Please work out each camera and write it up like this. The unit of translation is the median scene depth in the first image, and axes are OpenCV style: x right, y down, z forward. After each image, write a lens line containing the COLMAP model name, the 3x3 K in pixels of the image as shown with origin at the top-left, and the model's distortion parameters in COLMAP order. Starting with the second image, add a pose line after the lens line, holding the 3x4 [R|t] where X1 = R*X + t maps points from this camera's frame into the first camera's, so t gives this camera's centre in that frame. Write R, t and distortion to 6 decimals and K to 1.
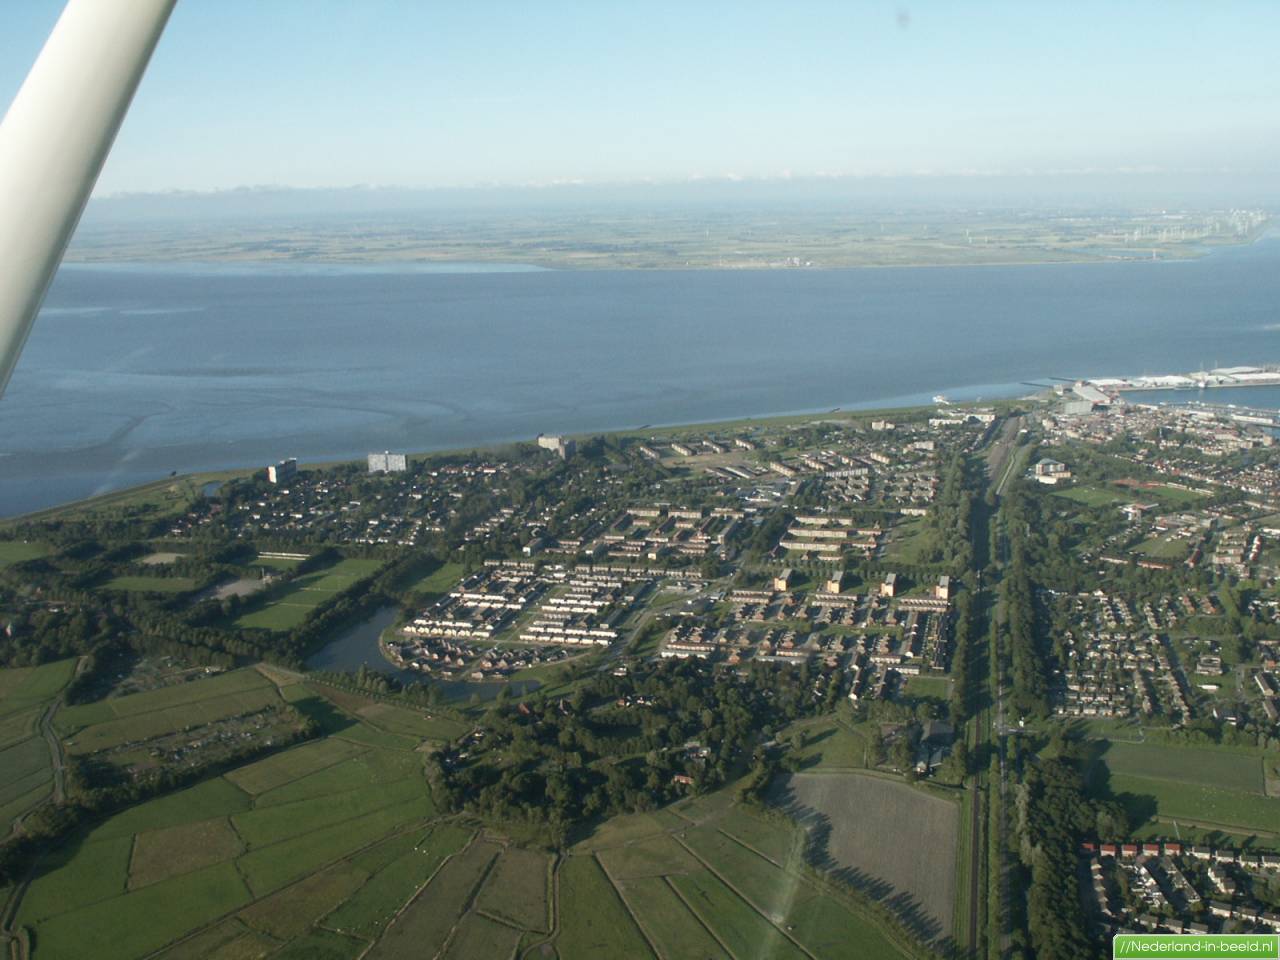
lens RADIAL K [[1333.7, 0, 640.0], [0, 1333.7, 480.0], [0, 0, 1]] dist [-0.132350, 0.160867]
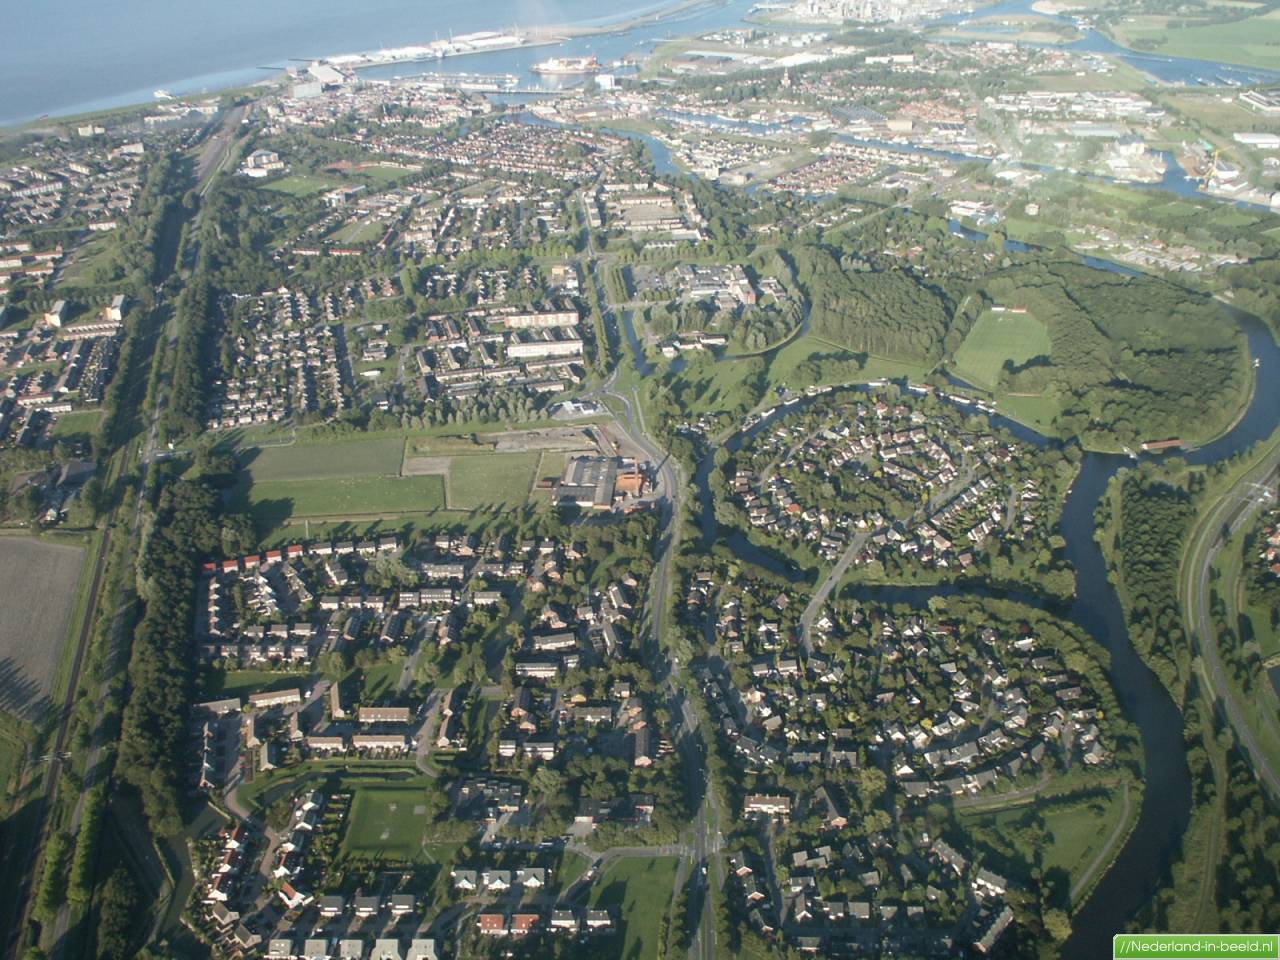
lens RADIAL K [[1352.6, 0, 640.0], [0, 1352.6, 480.0], [0, 0, 1]] dist [-0.128791, 0.172450]
pose [[0.881421, -0.201201, 0.427334, 0.126188], [0.099323, 0.963459, 0.248761, 0.001898], [-0.461770, -0.176819, 0.869197, 0.000650]]
